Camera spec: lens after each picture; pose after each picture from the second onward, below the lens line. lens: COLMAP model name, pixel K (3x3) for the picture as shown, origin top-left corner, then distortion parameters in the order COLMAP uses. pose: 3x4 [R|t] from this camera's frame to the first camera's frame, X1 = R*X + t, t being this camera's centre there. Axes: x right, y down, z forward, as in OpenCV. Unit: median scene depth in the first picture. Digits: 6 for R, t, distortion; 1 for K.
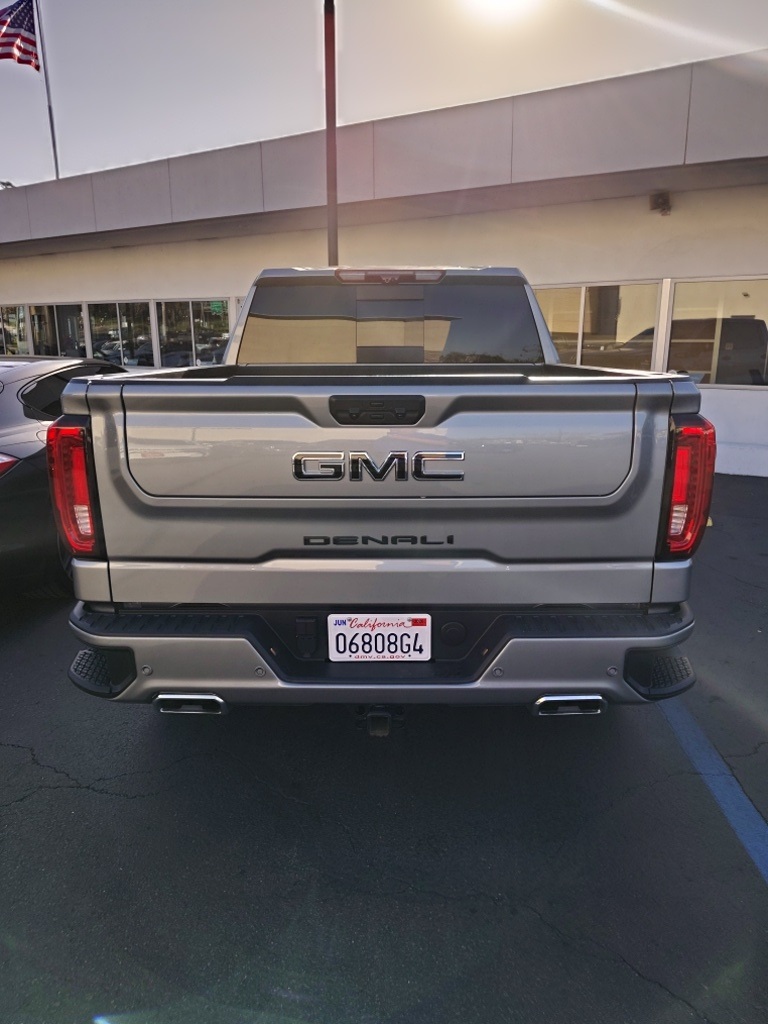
lens RADIAL K [[720.4, 0, 386.5], [0, 720.4, 511.4], [0, 0, 1]] dist [0.026937, -0.030031]
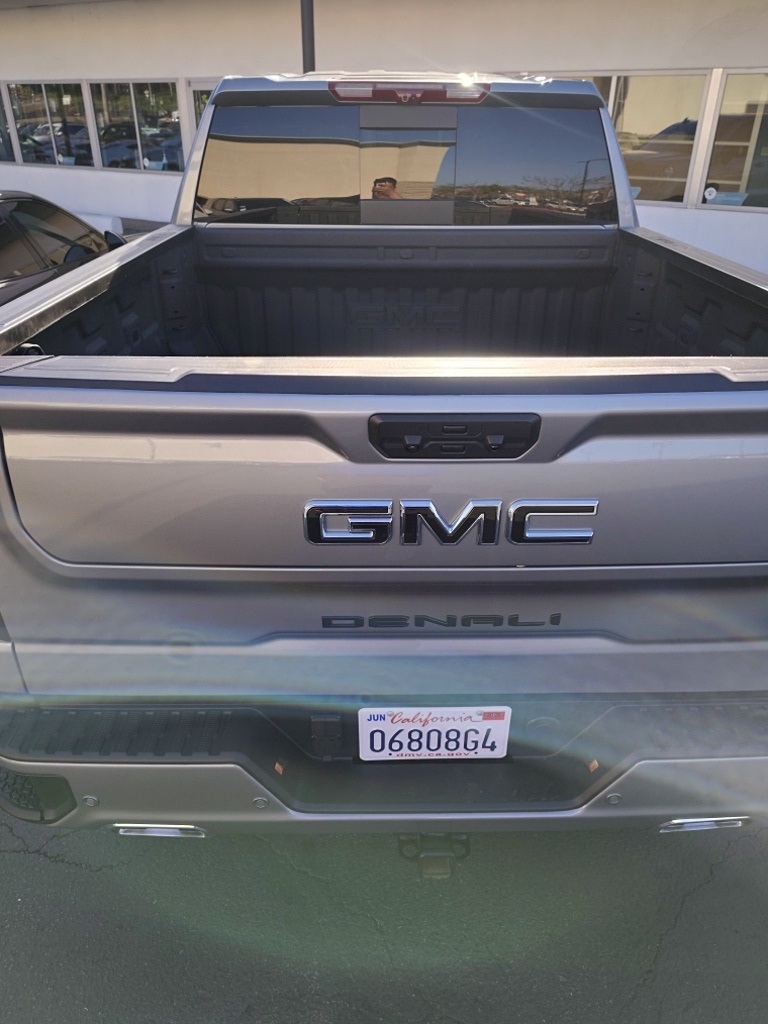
lens RADIAL K [[720.4, 0, 390.1], [0, 720.4, 512.3], [0, 0, 1]] dist [0.026937, -0.030031]
pose [[0.999193, -0.009186, 0.039095, -0.076273], [-0.001300, 0.965580, 0.260103, -0.205783], [-0.040138, -0.259944, 0.964789, 0.399529]]
